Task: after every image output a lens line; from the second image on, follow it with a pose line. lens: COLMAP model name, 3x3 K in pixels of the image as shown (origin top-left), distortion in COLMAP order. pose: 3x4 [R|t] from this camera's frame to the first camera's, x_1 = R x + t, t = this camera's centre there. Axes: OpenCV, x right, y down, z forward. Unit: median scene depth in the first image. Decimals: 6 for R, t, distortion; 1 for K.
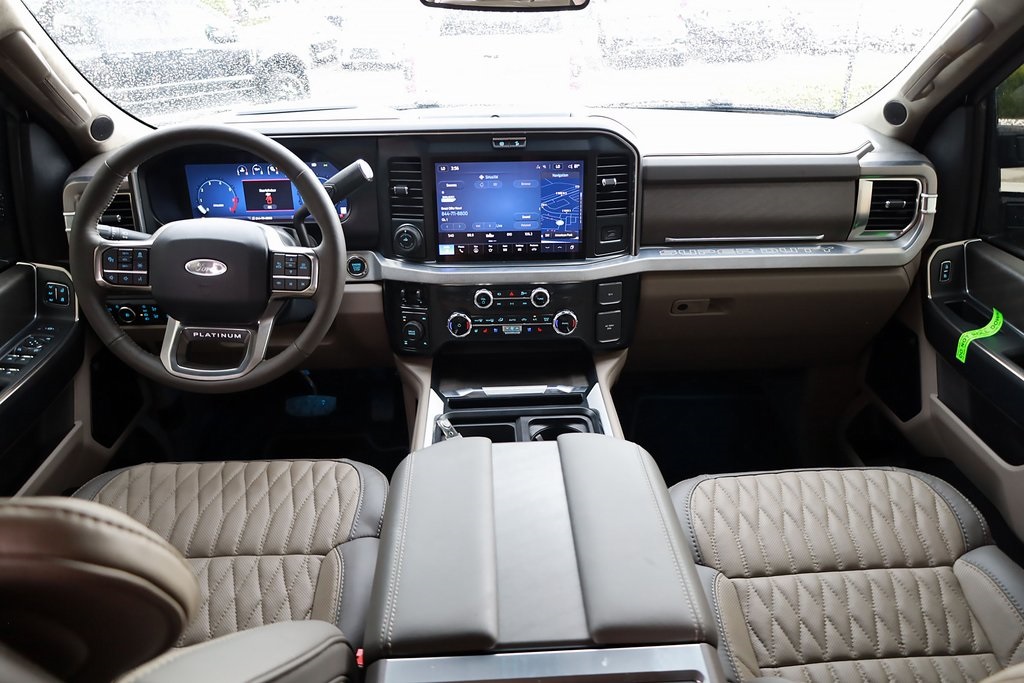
lens RADIAL K [[680.9, 0, 512.0], [0, 680.9, 341.5], [0, 0, 1]] dist [-0.030820, 0.002472]
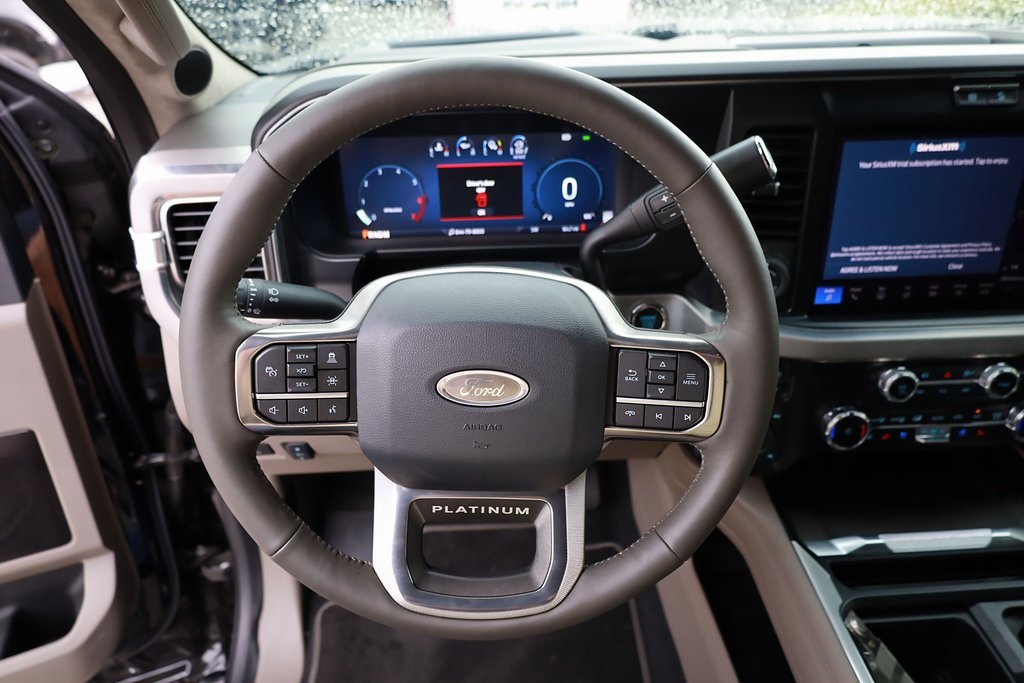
lens RADIAL K [[693.2, 0, 512.0], [0, 693.2, 341.5], [0, 0, 1]] dist [-0.010071, 0.000487]
pose [[0.999742, -0.007033, -0.021582, -0.355668], [0.008549, 0.997440, 0.070991, -0.145613], [0.021027, -0.071158, 0.997243, 0.454901]]
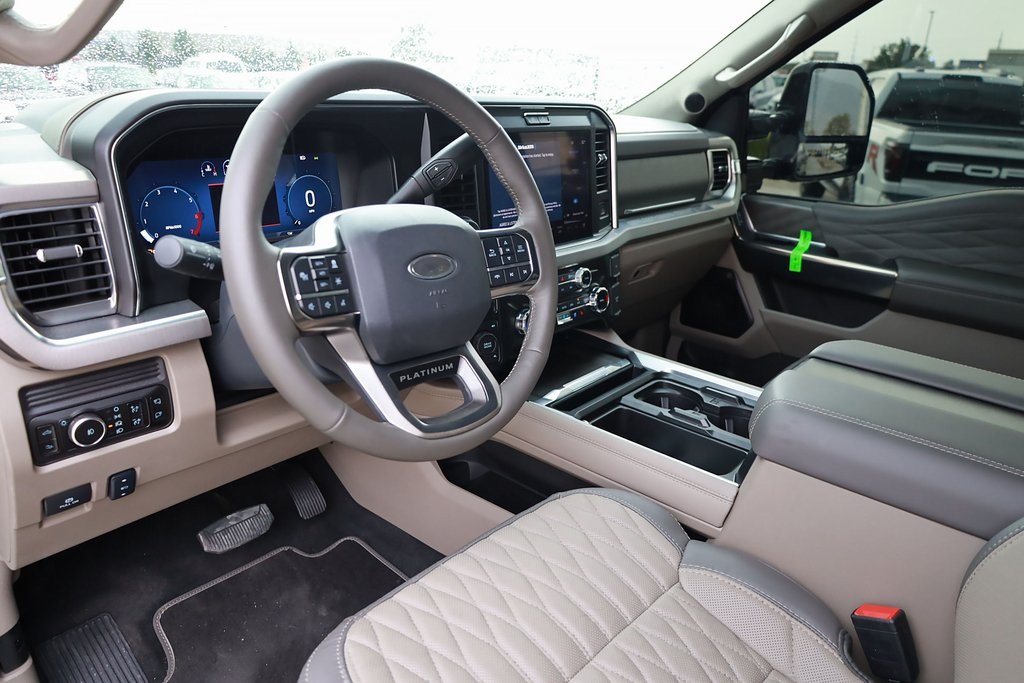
lens RADIAL K [[698.2, 0, 512.0], [0, 698.2, 341.5], [0, 0, 1]] dist [-0.014230, -0.000135]
pose [[0.698316, -0.216796, 0.682169, -0.749106], [0.285396, 0.958329, 0.012409, -0.020227], [-0.656433, 0.186023, 0.731089, 0.378774]]
